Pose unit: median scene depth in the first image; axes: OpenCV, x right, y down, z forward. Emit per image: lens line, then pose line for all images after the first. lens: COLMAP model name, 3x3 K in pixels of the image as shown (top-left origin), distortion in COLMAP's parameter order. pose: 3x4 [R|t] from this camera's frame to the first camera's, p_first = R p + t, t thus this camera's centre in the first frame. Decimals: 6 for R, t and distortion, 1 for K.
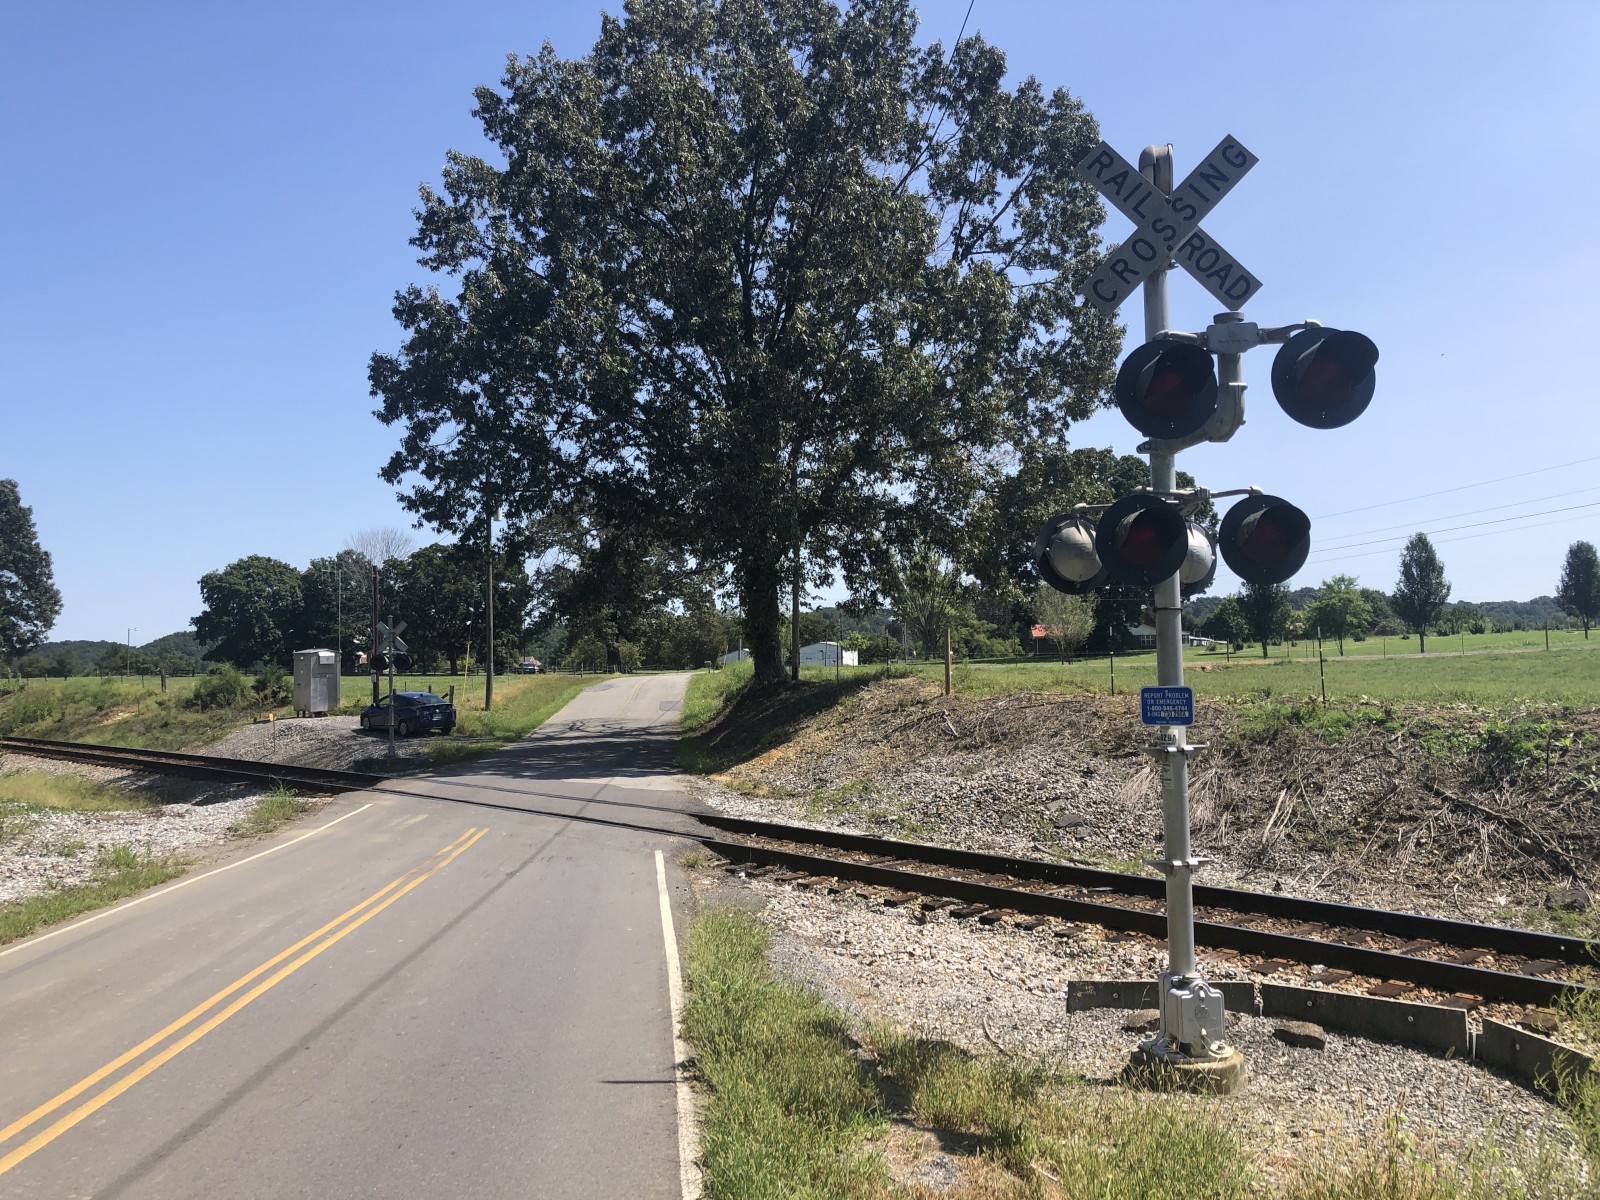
lens RADIAL K [[1267.6, 0, 760.2], [0, 1267.6, 568.5], [0, 0, 1]] dist [0.076104, -0.088468]
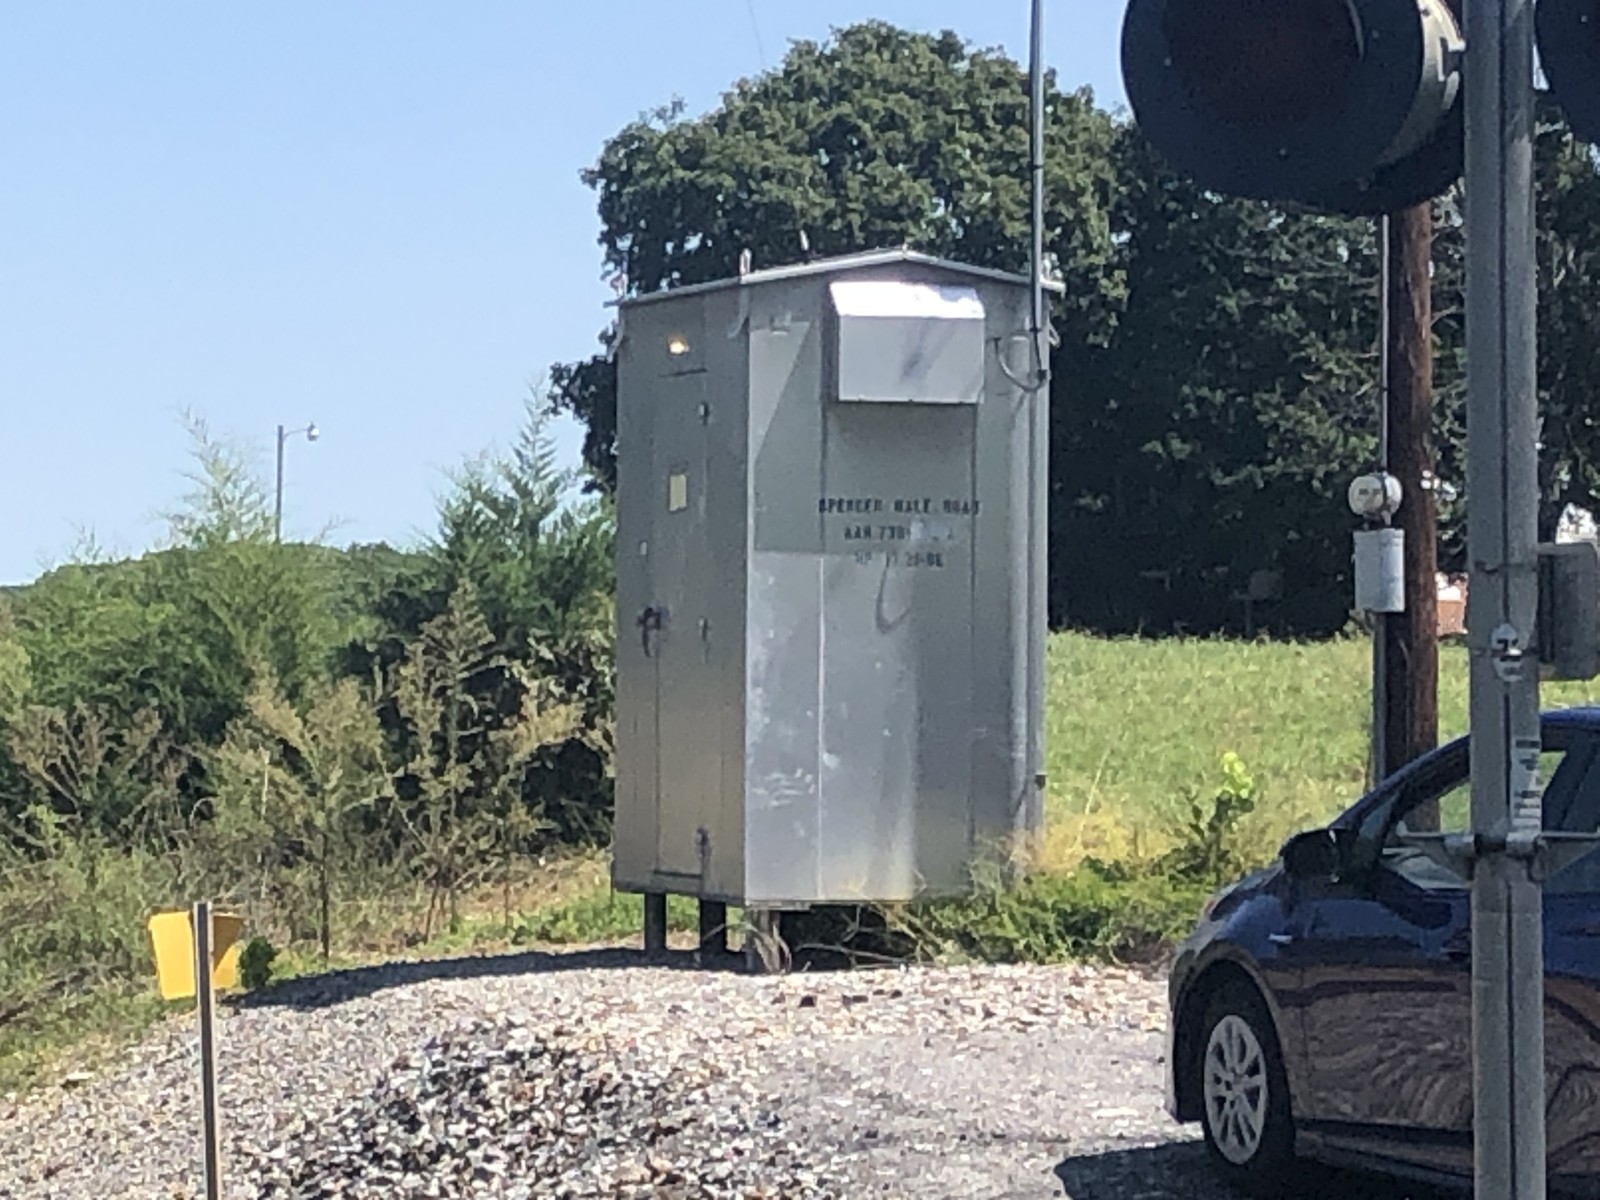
lens RADIAL K [[6528.9, 0, 800.0], [0, 6528.9, 600.0], [0, 0, 1]] dist [0.337470, -1.626120]
pose [[0.919359, 0.017255, -0.393041, -0.043531], [0.006603, 0.998220, 0.059269, 0.016722], [0.393364, -0.057085, 0.917609, 0.153708]]
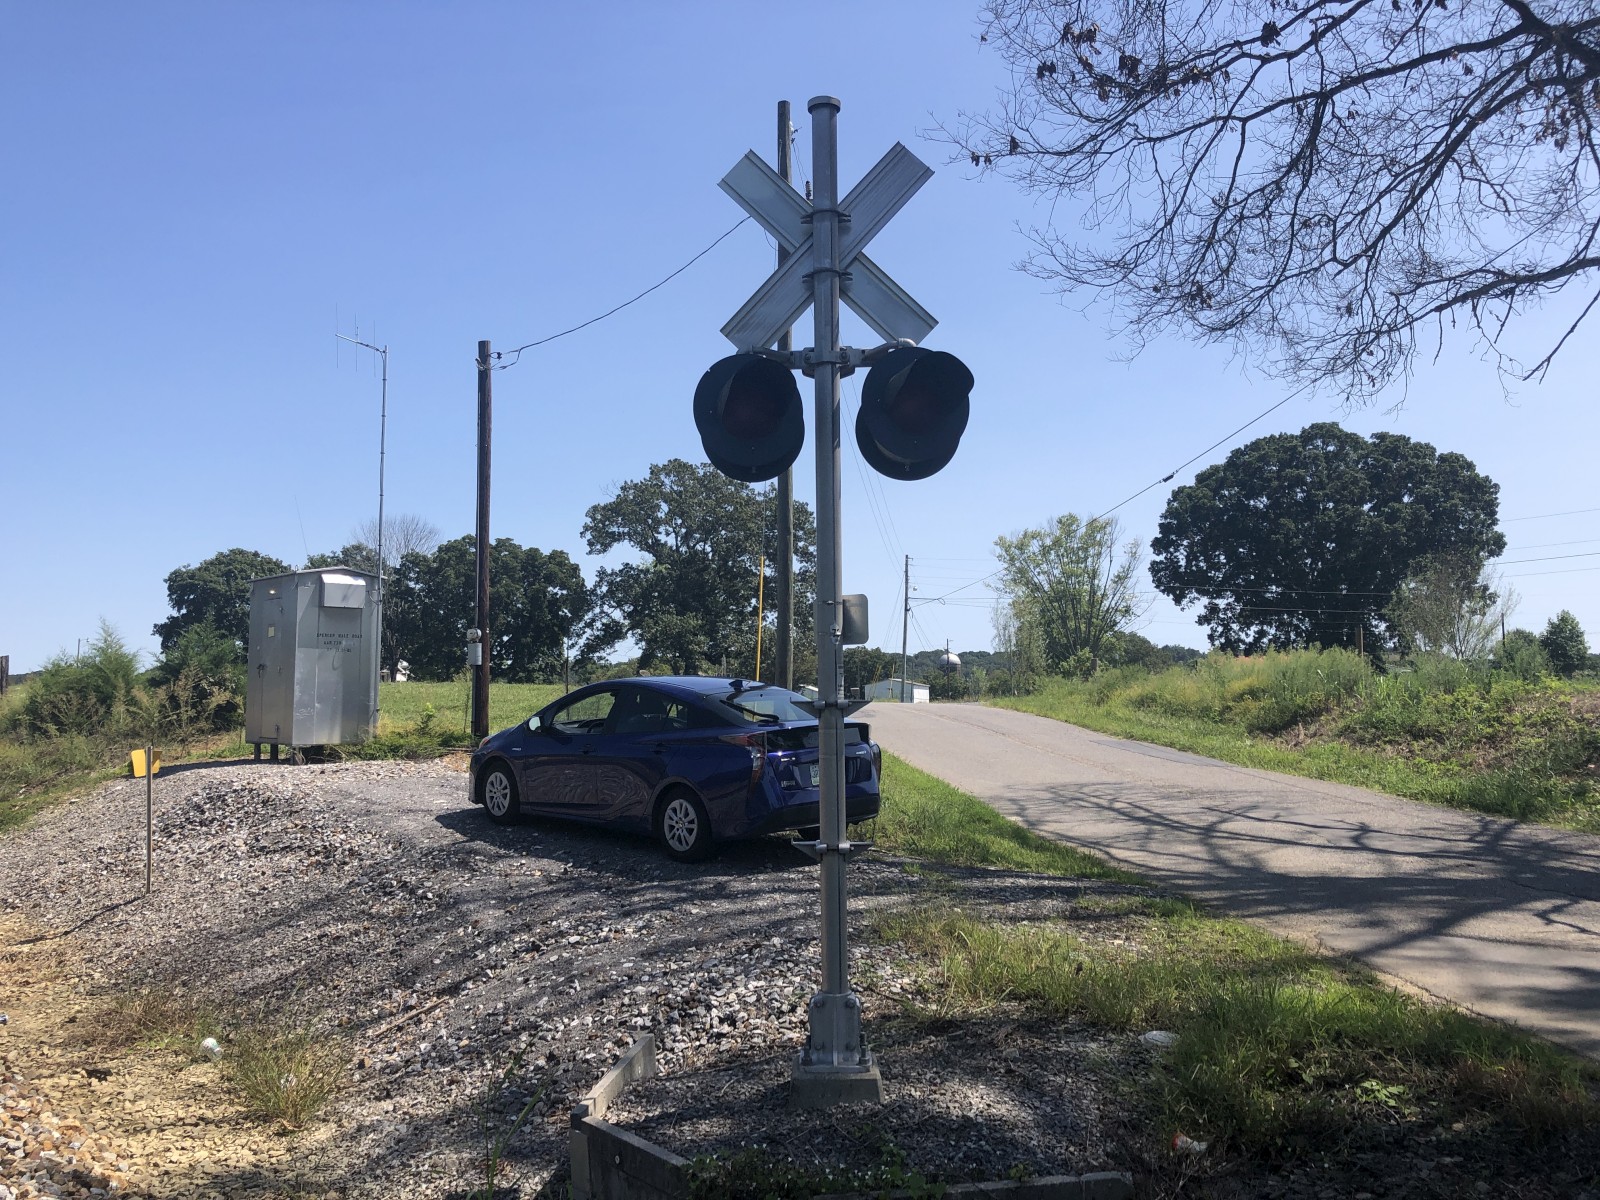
lens RADIAL K [[1326.8, 0, 809.7], [0, 1326.8, 579.8], [0, 0, 1]] dist [0.010865, 0.004564]
pose [[0.999581, 0.019161, 0.021683, -0.061079], [-0.018726, 0.999623, -0.020059, 0.019862], [-0.022059, 0.019645, 0.999564, 0.176440]]
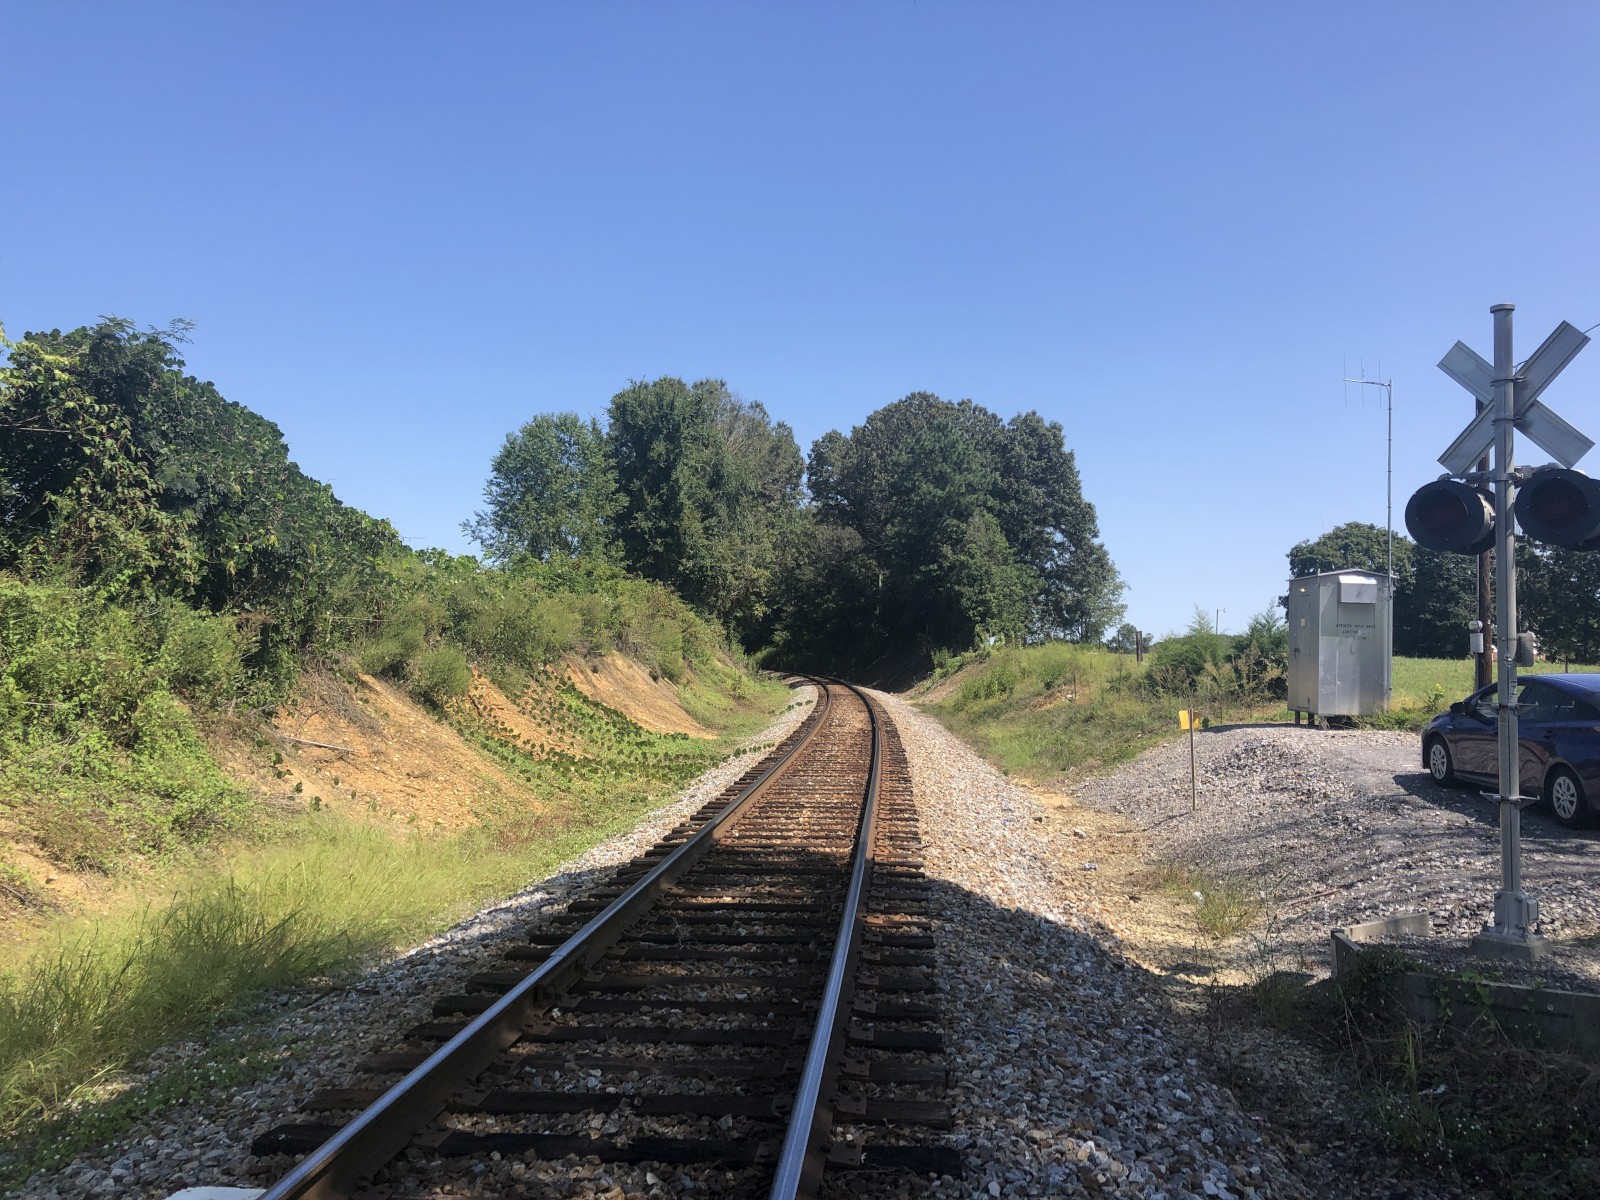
lens RADIAL K [[1326.8, 0, 809.7], [0, 1326.8, 579.8], [0, 0, 1]] dist [0.010865, 0.004564]
pose [[0.709457, 0.001744, -0.704746, -0.044200], [0.006656, 0.999936, 0.009175, 0.017073], [0.704717, -0.011200, 0.709400, 0.156328]]
